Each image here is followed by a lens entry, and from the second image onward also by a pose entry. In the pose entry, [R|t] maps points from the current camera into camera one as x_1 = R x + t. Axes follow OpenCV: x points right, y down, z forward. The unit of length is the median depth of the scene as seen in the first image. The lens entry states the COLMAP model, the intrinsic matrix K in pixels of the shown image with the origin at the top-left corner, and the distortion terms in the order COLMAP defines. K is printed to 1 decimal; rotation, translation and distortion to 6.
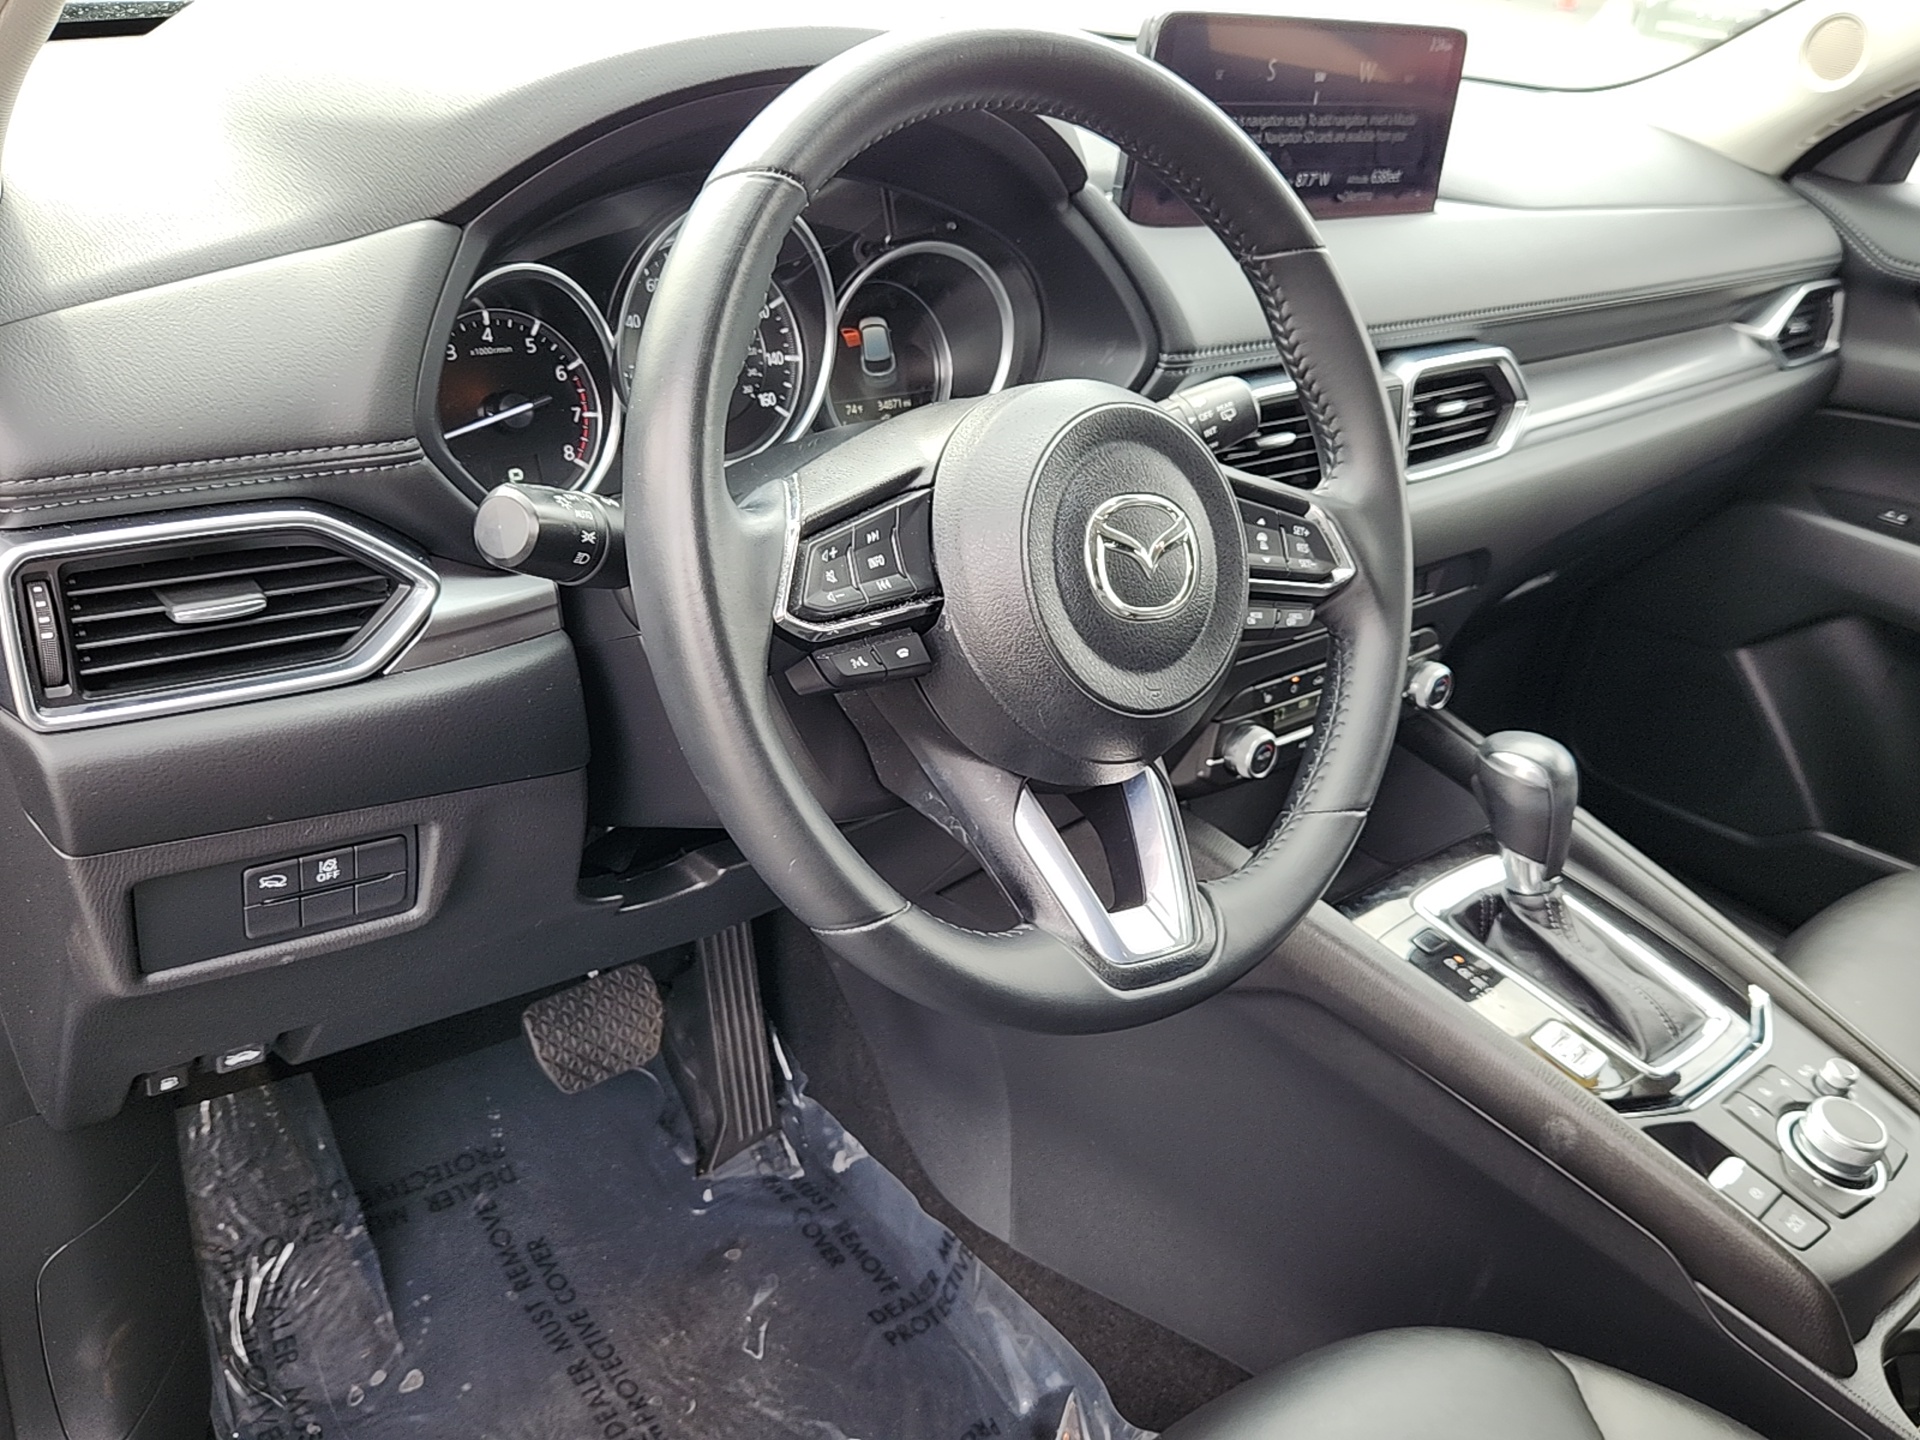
lens RADIAL K [[1651.2, 0, 993.4], [0, 1651.2, 737.3], [0, 0, 1]] dist [0.065018, -0.086864]
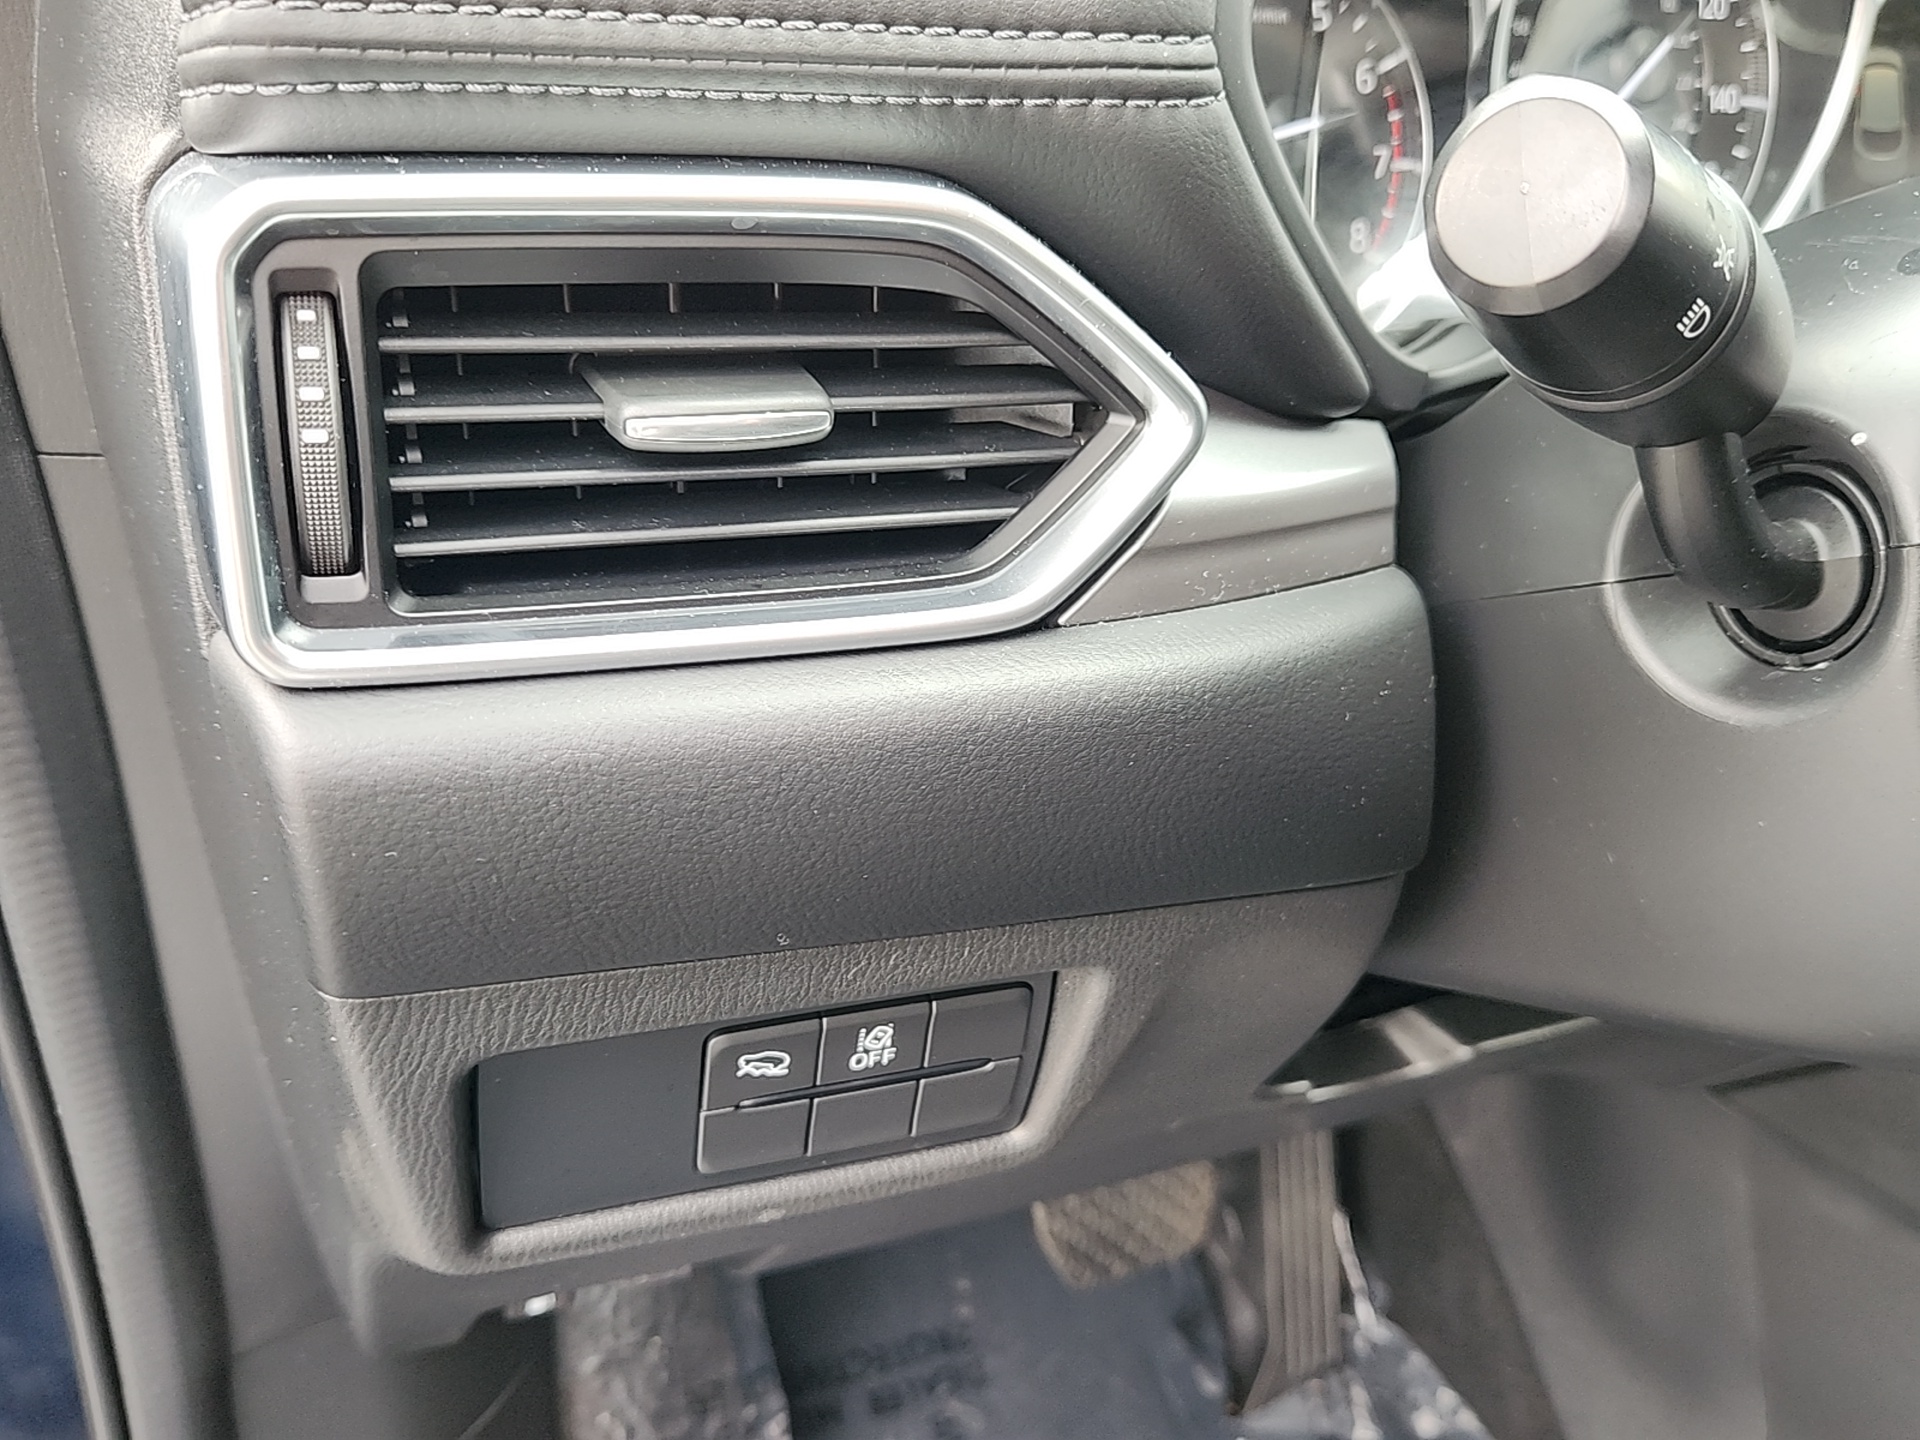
lens RADIAL K [[1651.2, 0, 952.4], [0, 1651.2, 725.4], [0, 0, 1]] dist [0.065018, -0.086864]
pose [[0.962244, 0.088904, -0.257260, -0.280653], [-0.096659, 0.995161, -0.017632, -0.002067], [0.254447, 0.041833, 0.966181, 0.585470]]
